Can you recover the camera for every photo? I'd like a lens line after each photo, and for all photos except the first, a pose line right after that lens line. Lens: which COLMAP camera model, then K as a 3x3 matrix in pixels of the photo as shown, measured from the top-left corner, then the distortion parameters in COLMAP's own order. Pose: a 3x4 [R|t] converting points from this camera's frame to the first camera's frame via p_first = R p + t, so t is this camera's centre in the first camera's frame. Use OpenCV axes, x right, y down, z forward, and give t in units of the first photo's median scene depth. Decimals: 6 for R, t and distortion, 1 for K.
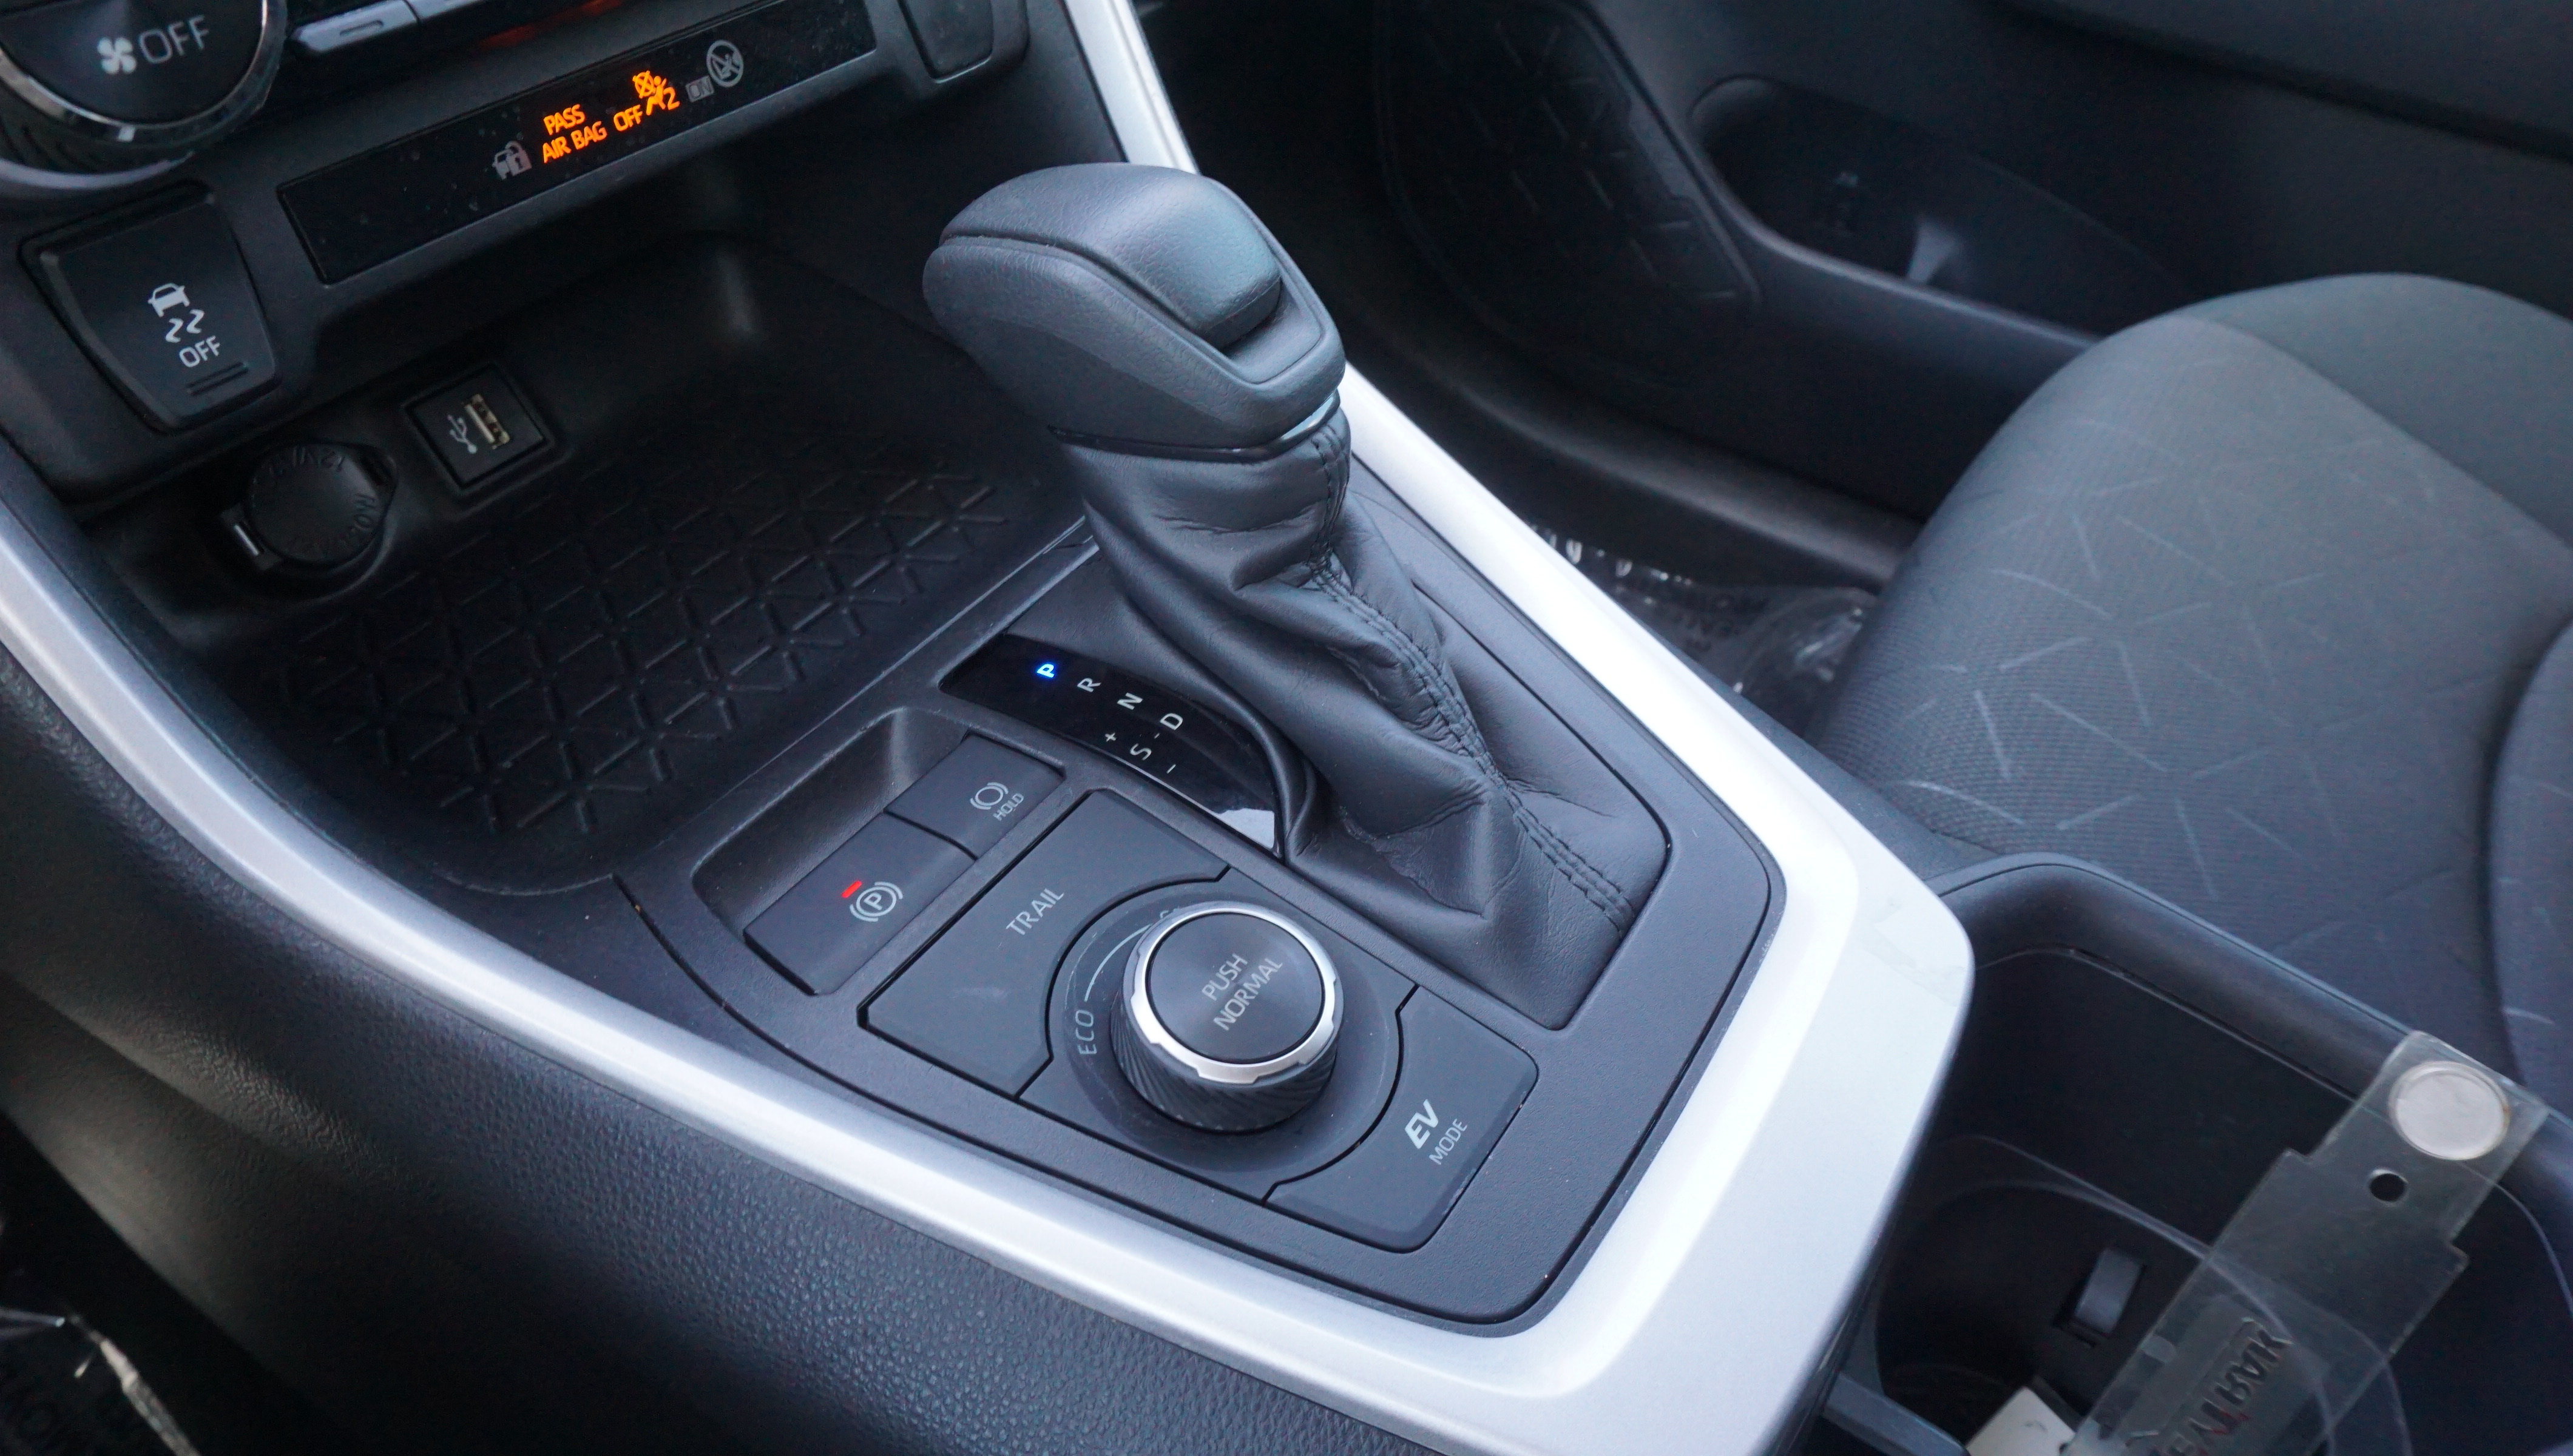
lens RADIAL K [[1720.6, 0, 1286.5], [0, 1720.6, 728.0], [0, 0, 1]] dist [-0.002548, 0.001898]
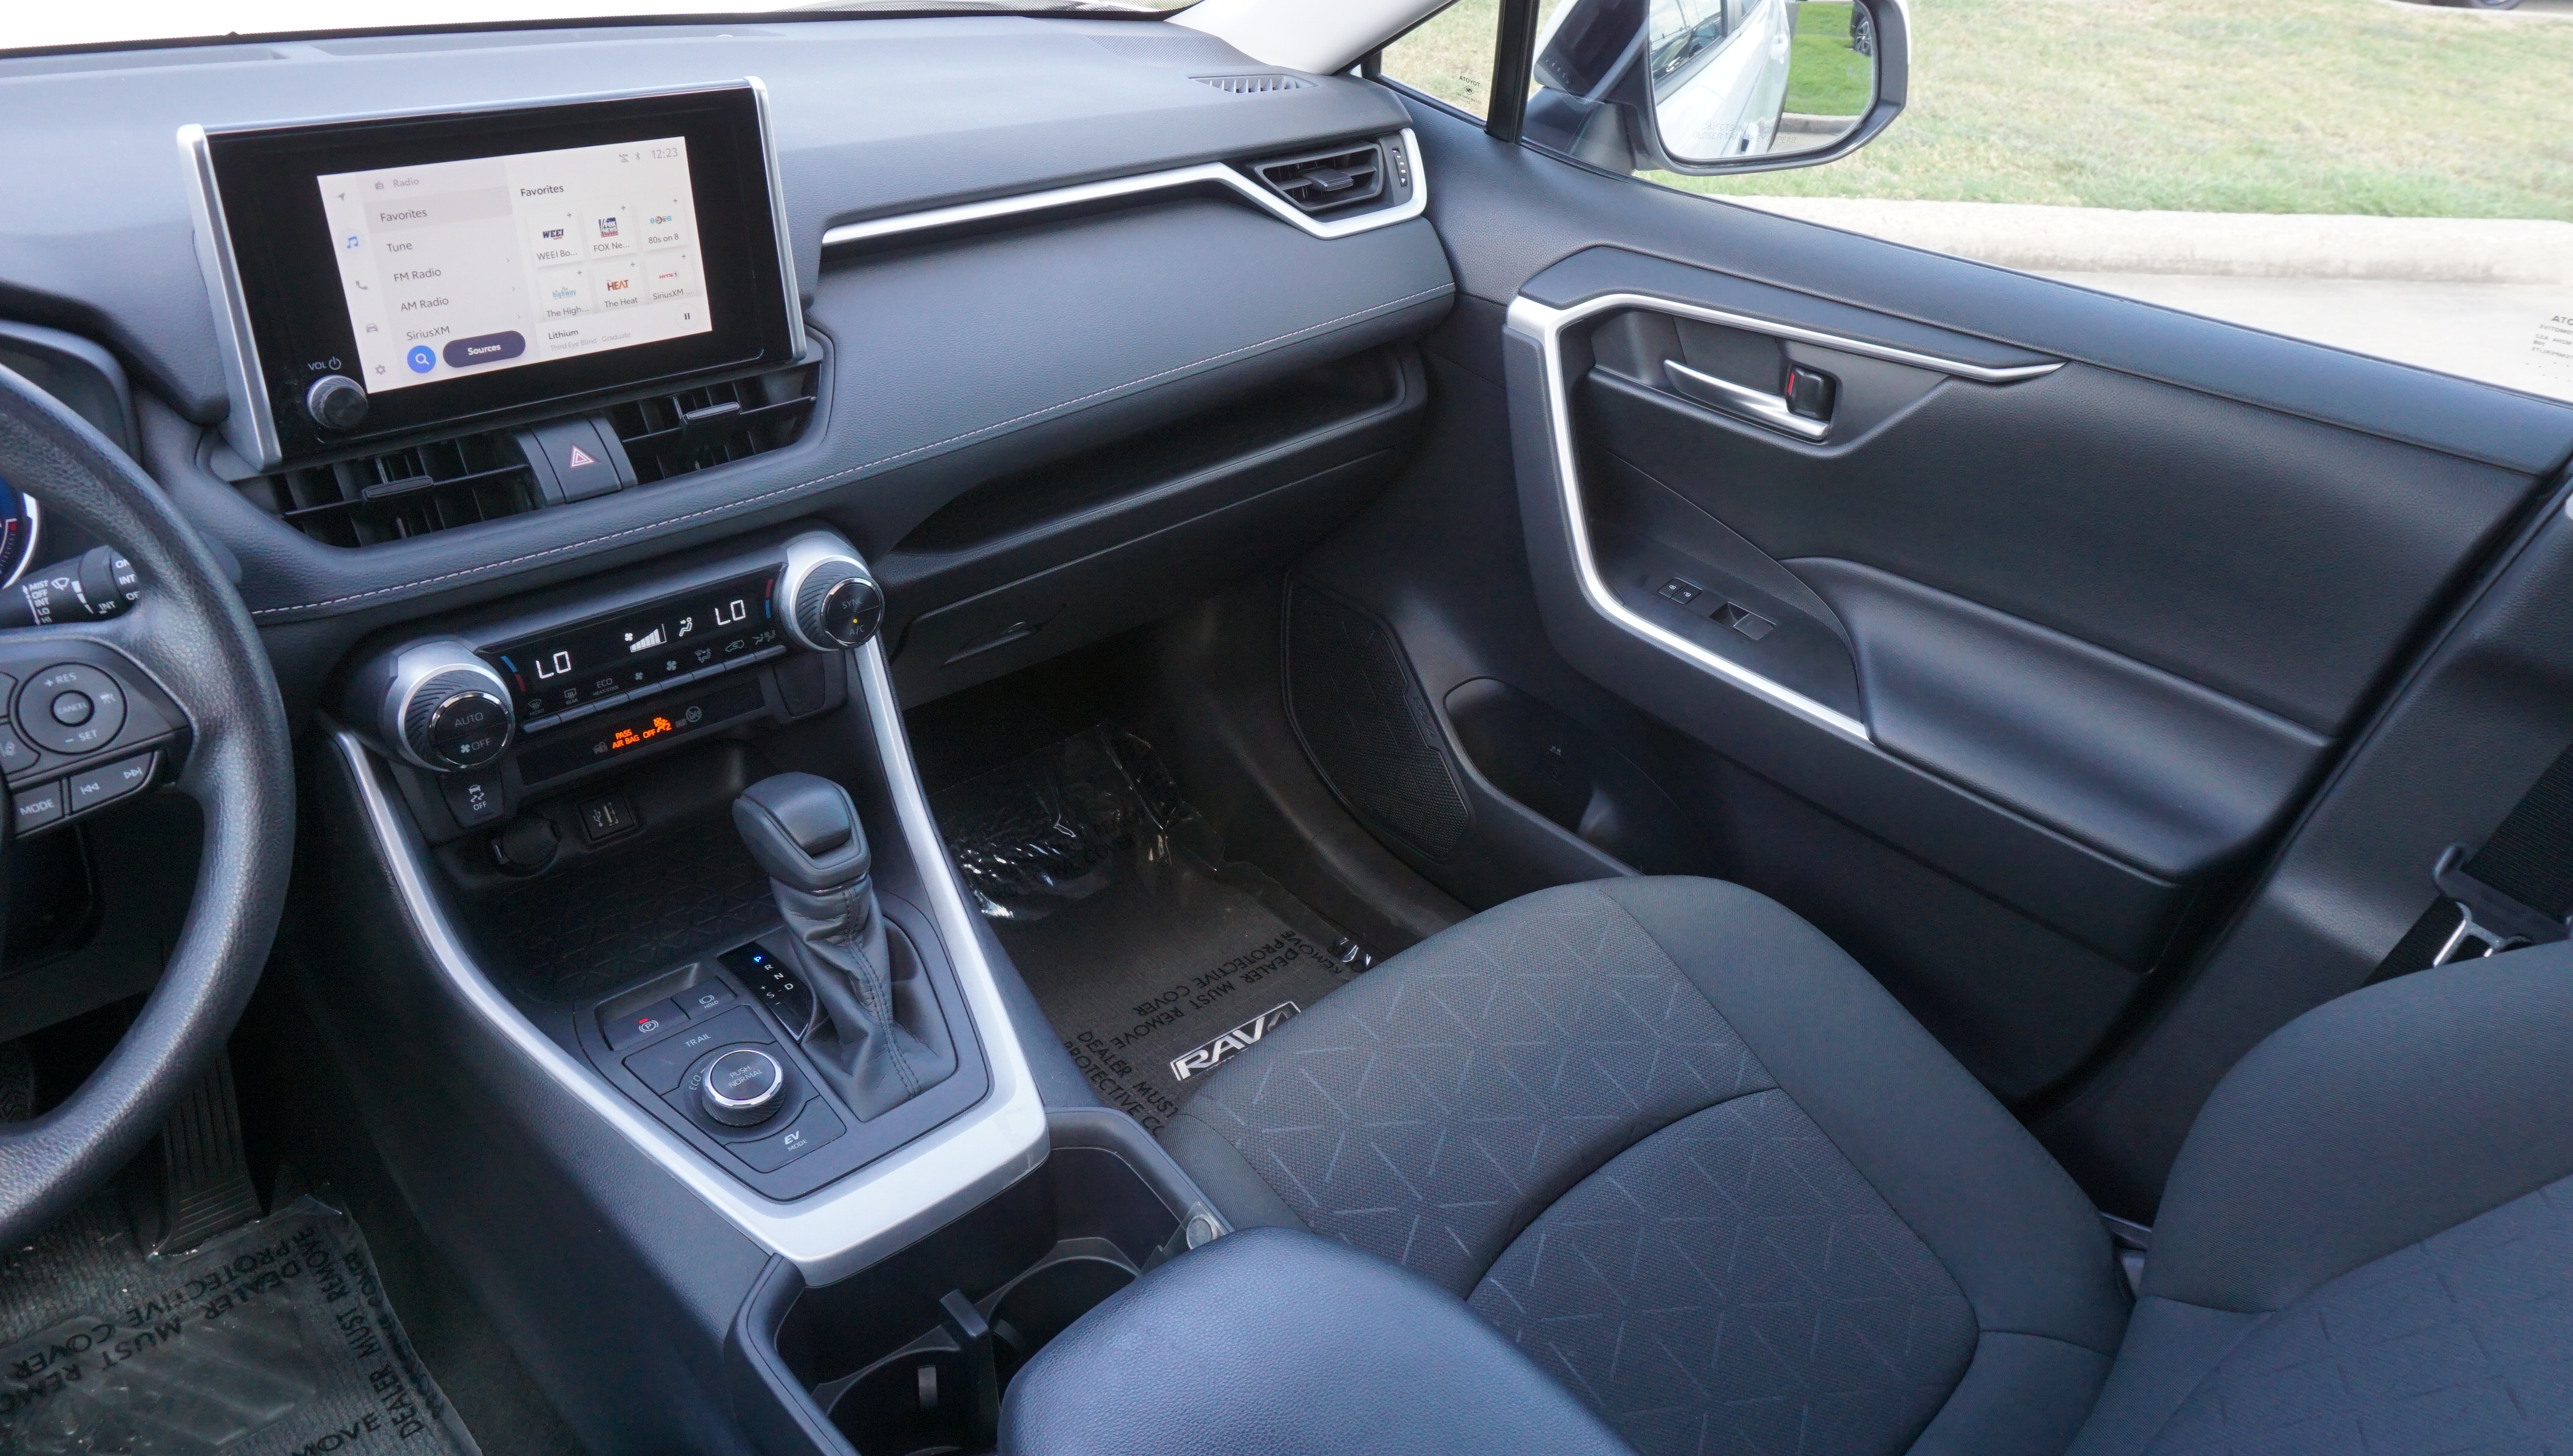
lens RADIAL K [[1728.6, 0, 1302.4], [0, 1728.6, 728.9], [0, 0, 1]] dist [-0.064673, 0.055603]
pose [[0.970694, 0.153963, -0.184525, 1.141887], [-0.188316, 0.964330, -0.186026, -0.044379], [0.149302, 0.215323, 0.965062, -1.505064]]
